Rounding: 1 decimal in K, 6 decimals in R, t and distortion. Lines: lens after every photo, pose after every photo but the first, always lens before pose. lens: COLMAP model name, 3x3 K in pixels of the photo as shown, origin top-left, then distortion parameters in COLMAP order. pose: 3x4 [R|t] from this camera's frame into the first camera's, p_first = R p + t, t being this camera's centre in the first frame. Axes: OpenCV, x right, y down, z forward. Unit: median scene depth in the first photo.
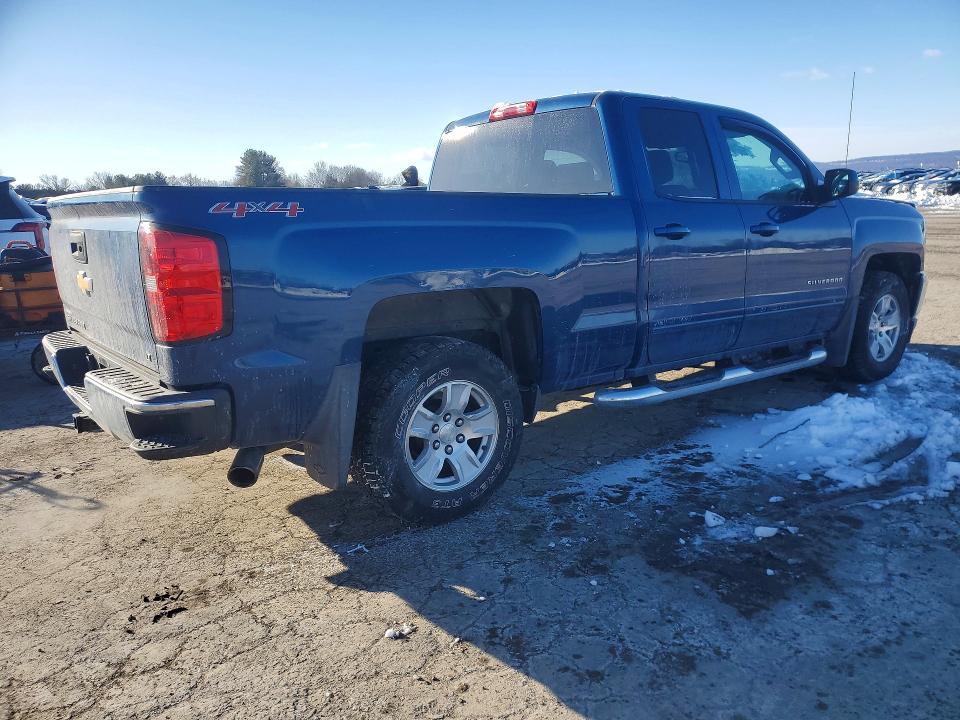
lens RADIAL K [[785.2, 0, 480.0], [0, 785.2, 360.0], [0, 0, 1]] dist [0.048544, 0.001511]
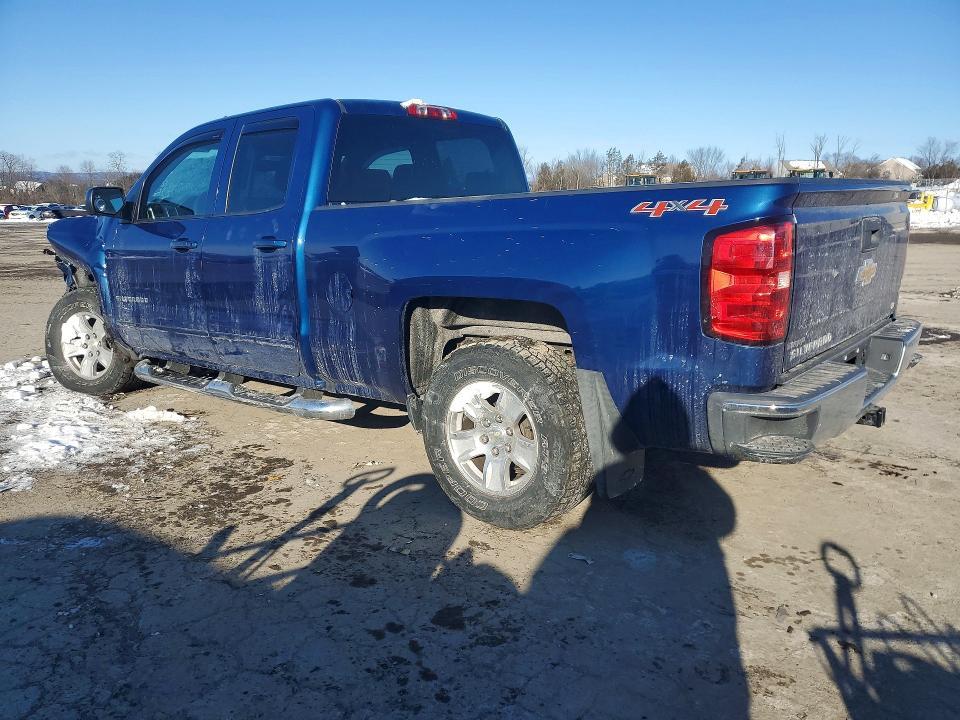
lens RADIAL K [[785.2, 0, 480.0], [0, 785.2, 360.0], [0, 0, 1]] dist [0.048544, 0.001511]
pose [[-0.257908, -0.163357, 0.952259, -1.142427], [0.206400, 0.953535, 0.219477, -0.270718], [-0.943866, 0.253151, -0.212207, 1.455221]]
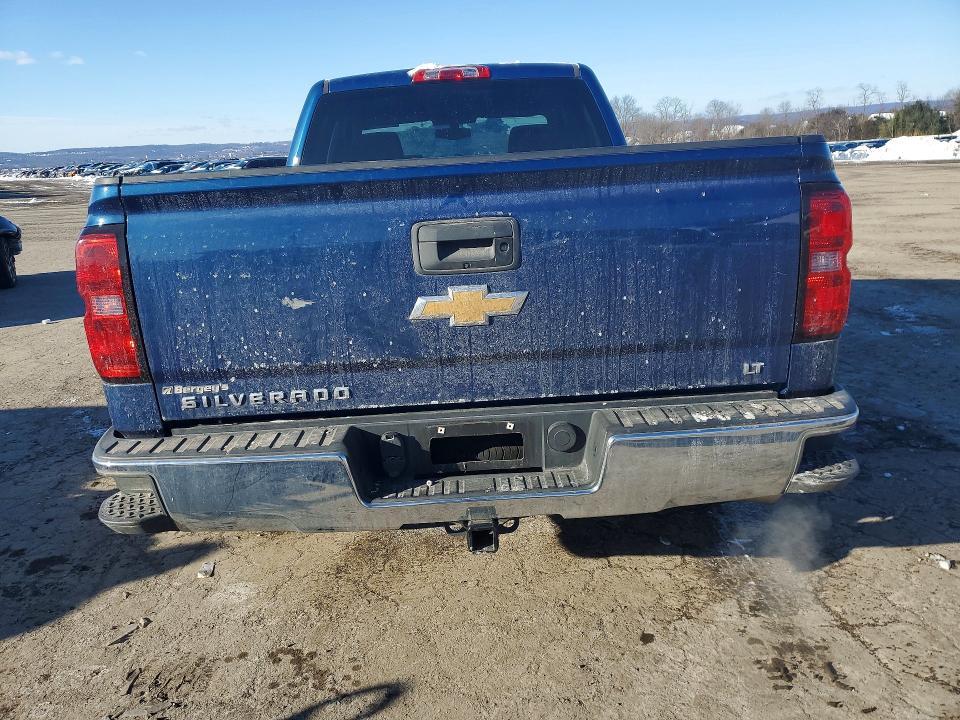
lens RADIAL K [[754.9, 0, 480.0], [0, 754.9, 360.0], [0, 0, 1]] dist [0.037738, -0.002741]
pose [[0.585429, -0.213870, 0.782006, -0.820292], [0.198870, 0.972990, 0.117223, -0.114549], [-0.785954, 0.086891, 0.612149, 0.554707]]
